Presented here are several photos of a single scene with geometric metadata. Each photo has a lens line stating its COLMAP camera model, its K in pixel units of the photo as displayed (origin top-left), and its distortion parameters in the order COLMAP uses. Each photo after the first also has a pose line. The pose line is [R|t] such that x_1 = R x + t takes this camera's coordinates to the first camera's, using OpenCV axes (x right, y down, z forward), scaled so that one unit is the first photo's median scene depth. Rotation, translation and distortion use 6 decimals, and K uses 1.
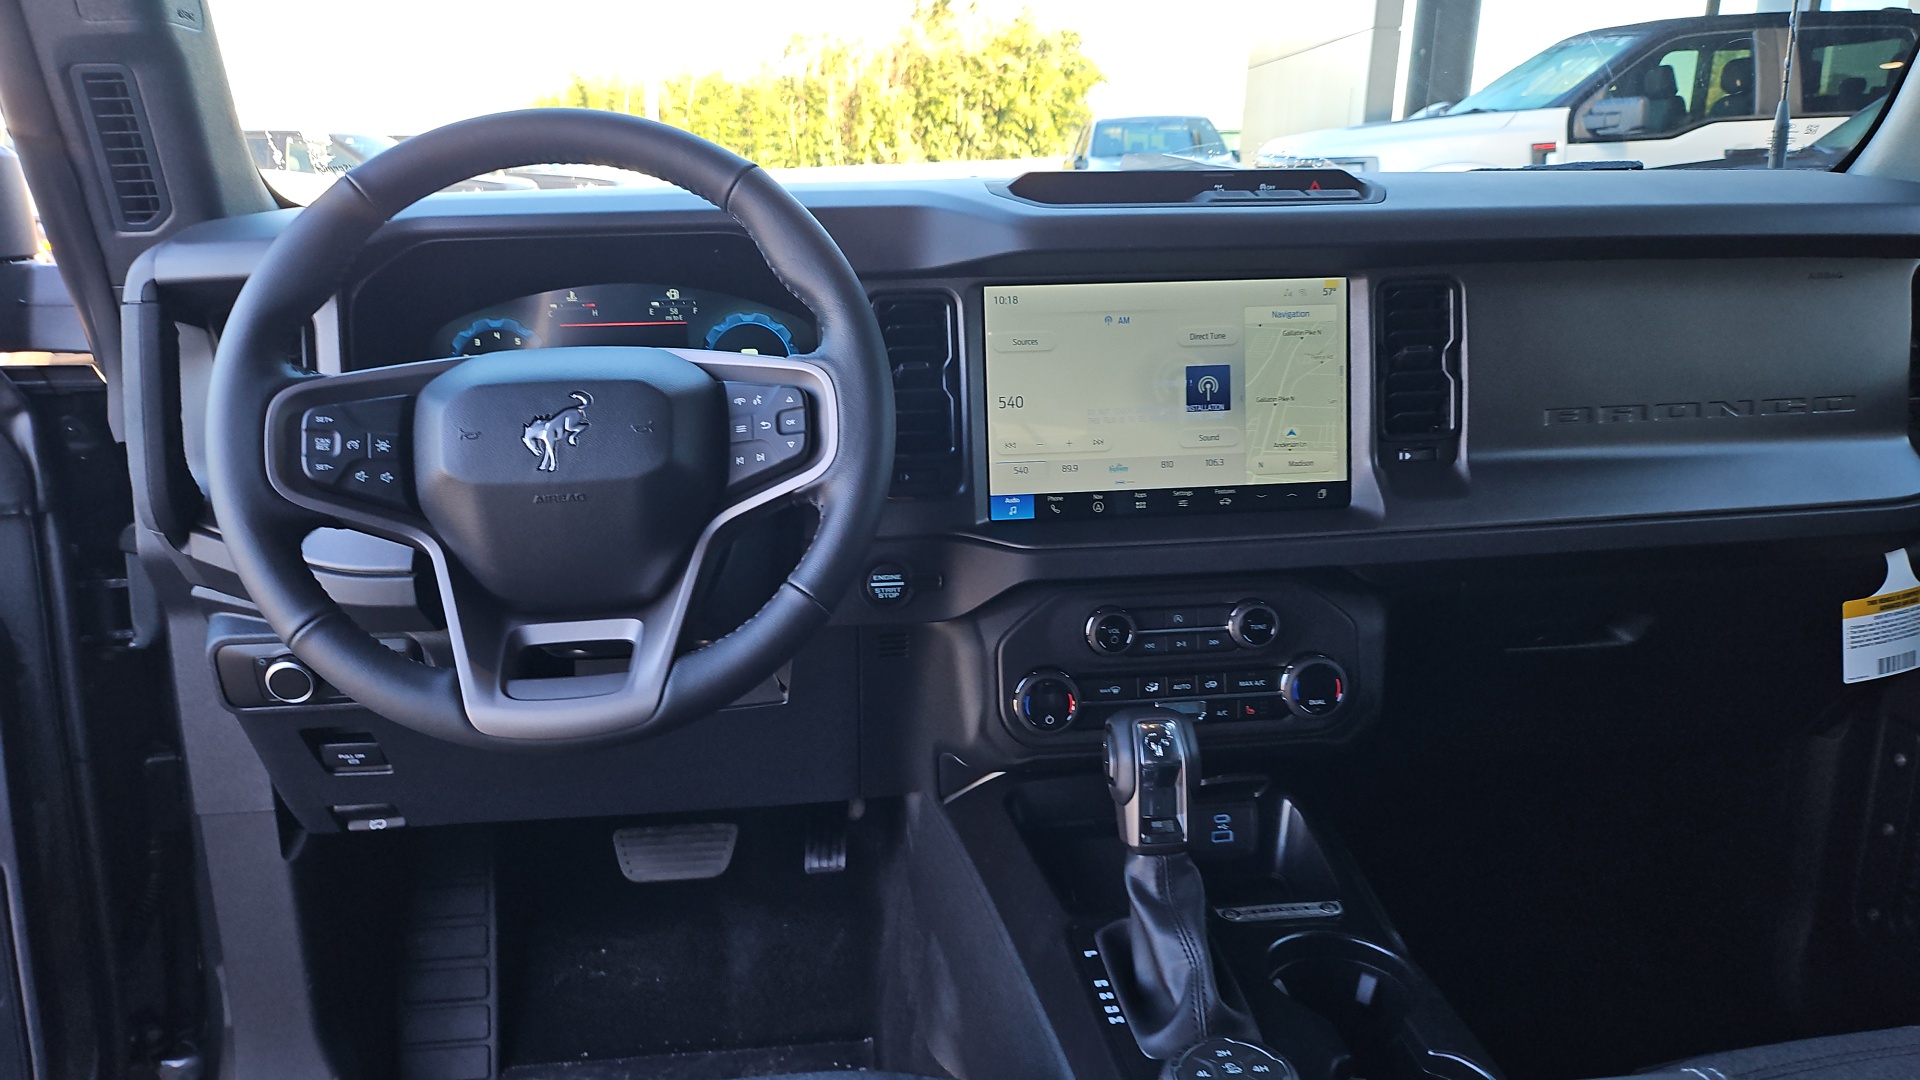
lens RADIAL K [[1363.6, 0, 976.3], [0, 1363.6, 555.2], [0, 0, 1]] dist [0.035861, -0.034425]
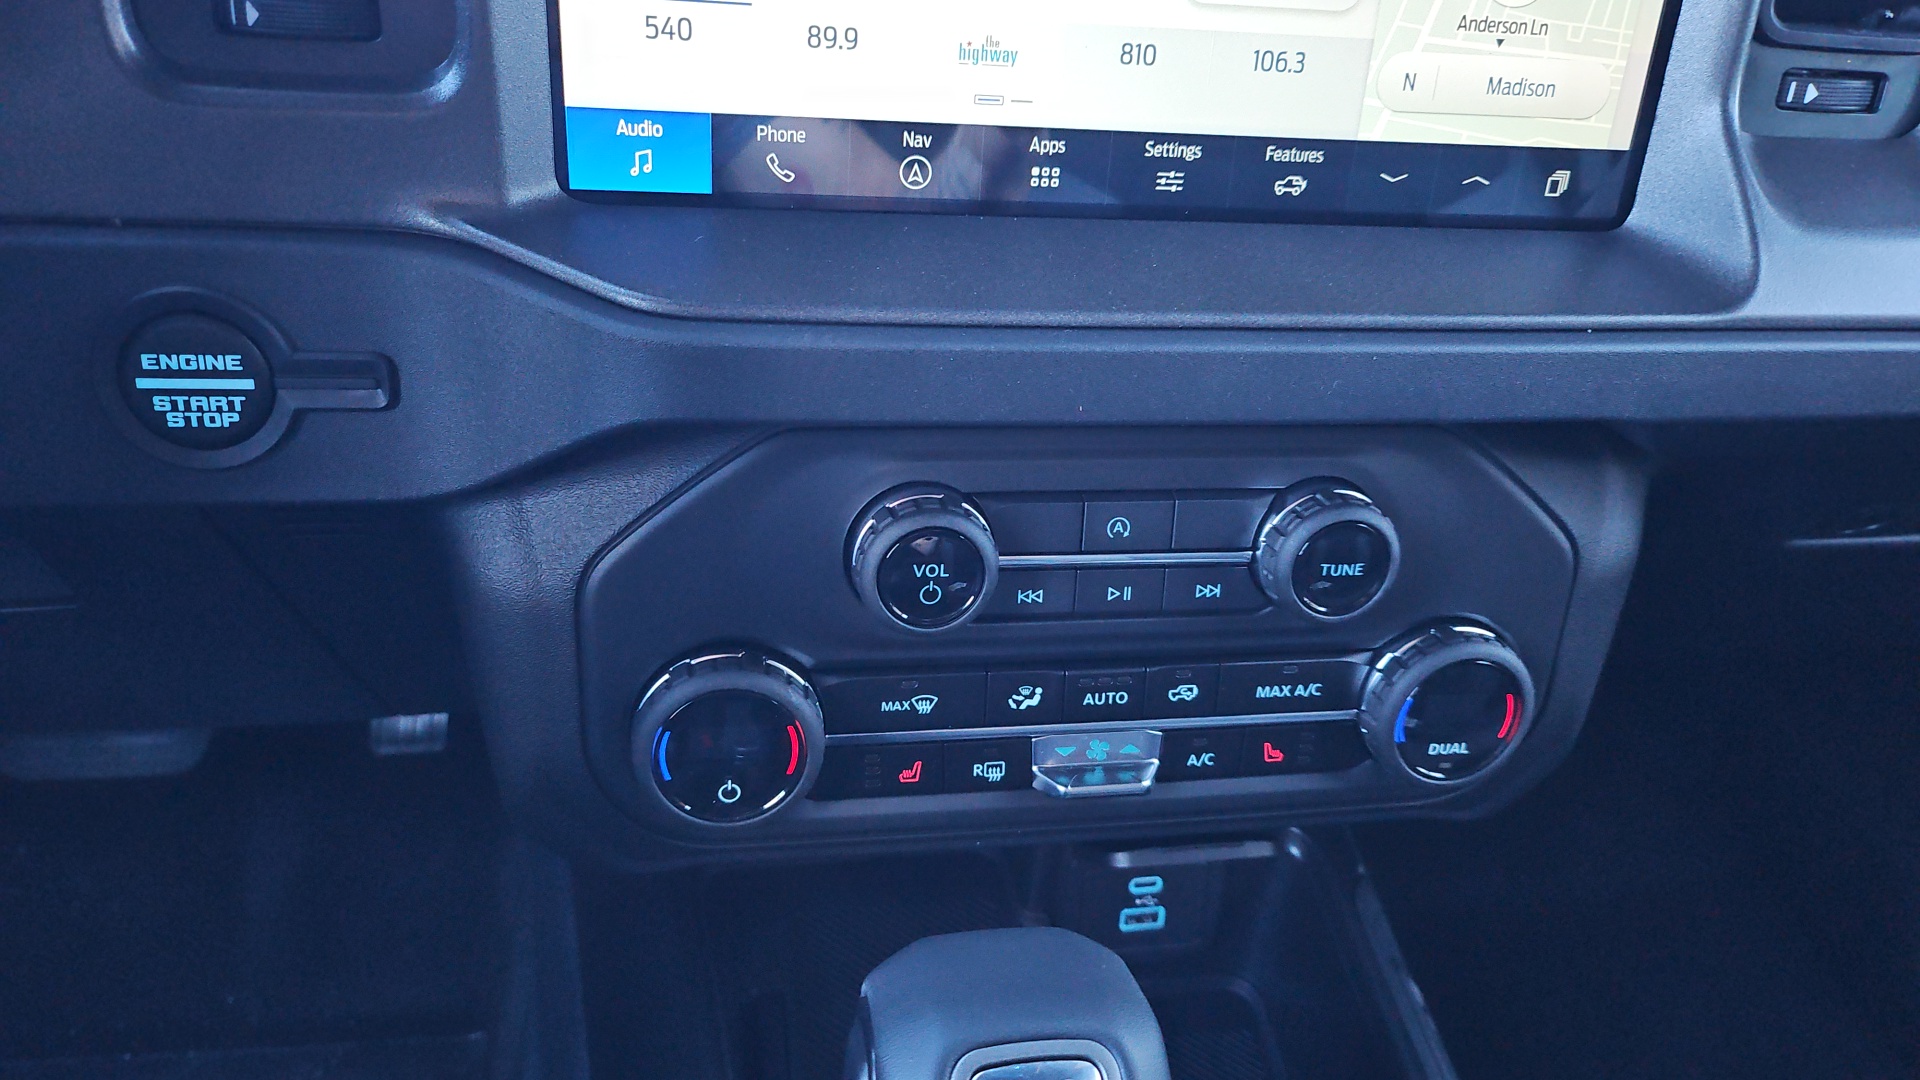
lens RADIAL K [[1363.6, 0, 974.4], [0, 1363.6, 530.2], [0, 0, 1]] dist [0.035861, -0.034425]
pose [[0.991607, 0.053610, 0.117650, 0.069841], [-0.084455, 0.957590, 0.275477, -0.044903], [-0.097892, -0.283102, 0.954081, 0.666445]]
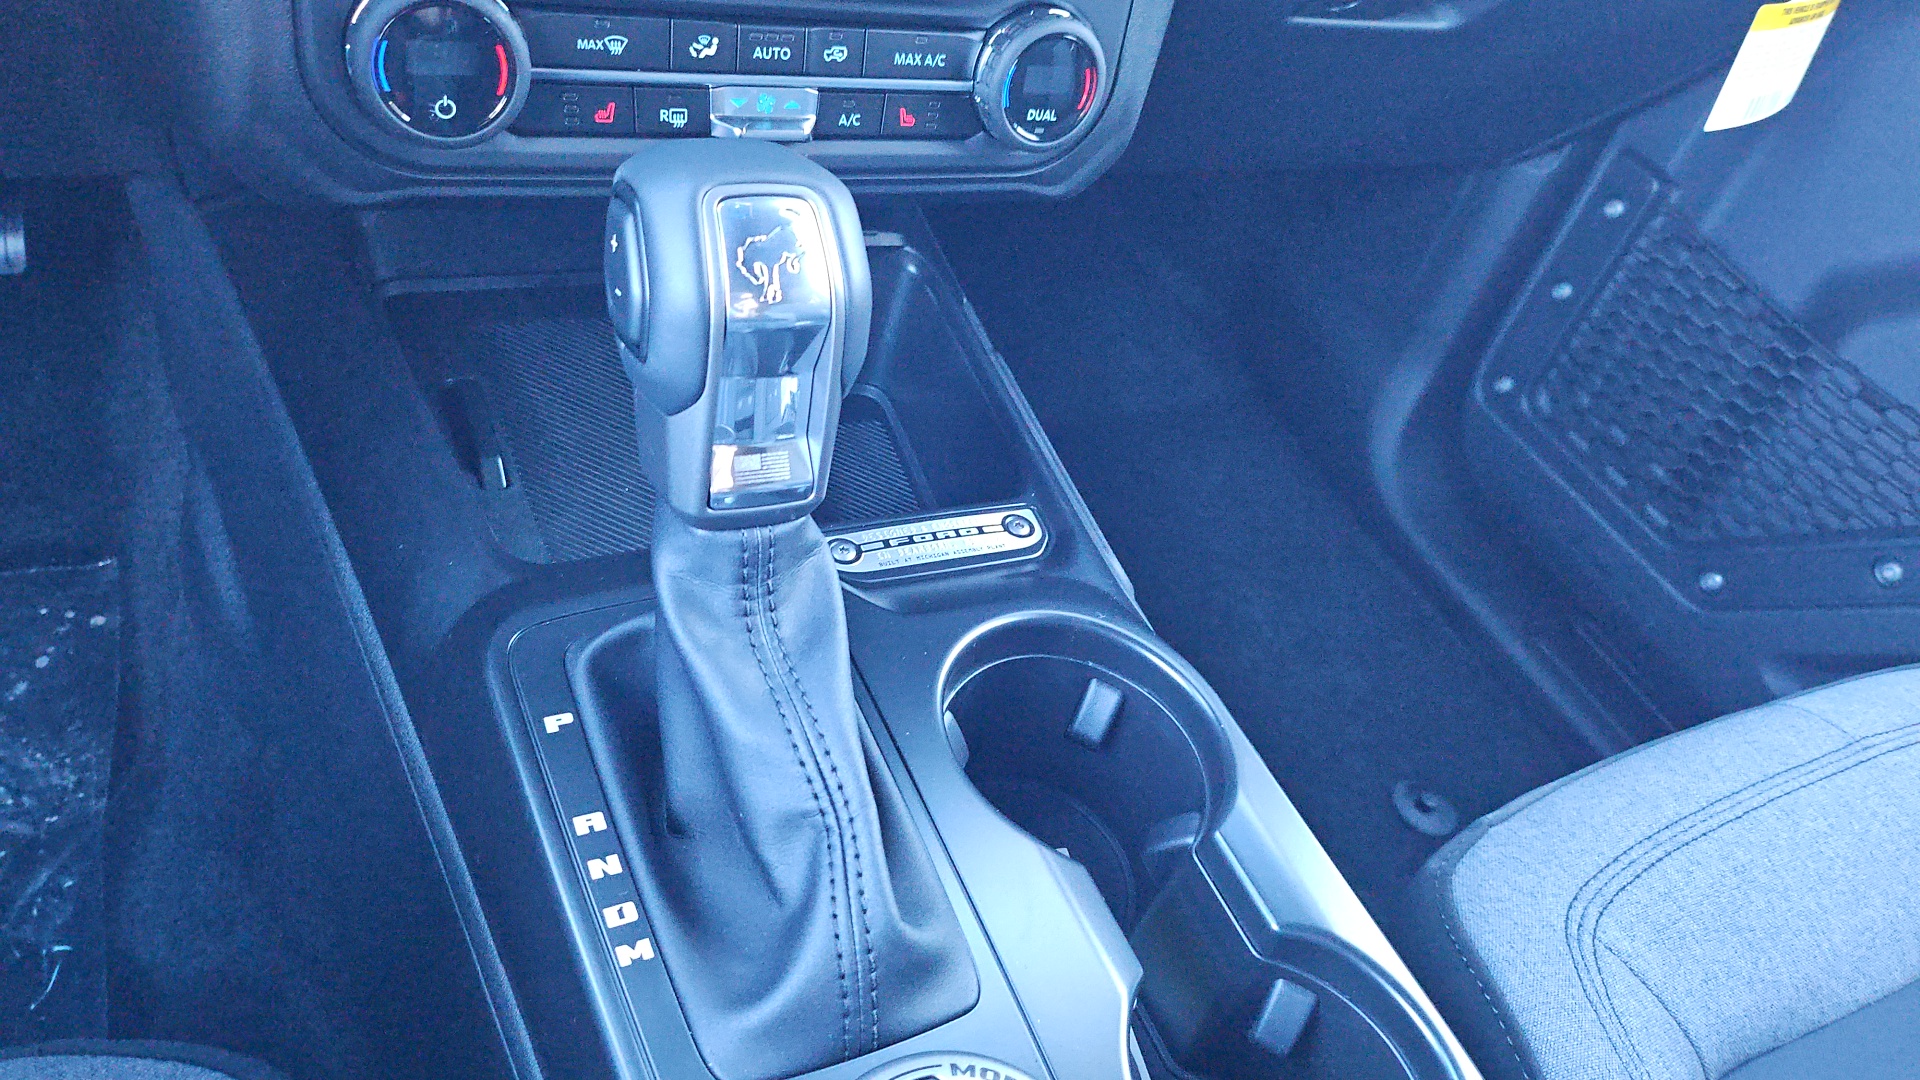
lens RADIAL K [[1363.6, 0, 980.2], [0, 1363.6, 524.4], [0, 0, 1]] dist [0.035861, -0.034425]
pose [[0.911362, -0.035466, 0.410075, 0.026693], [-0.167547, 0.878041, 0.448300, 0.021770], [-0.375962, -0.477270, 0.794270, 0.557144]]
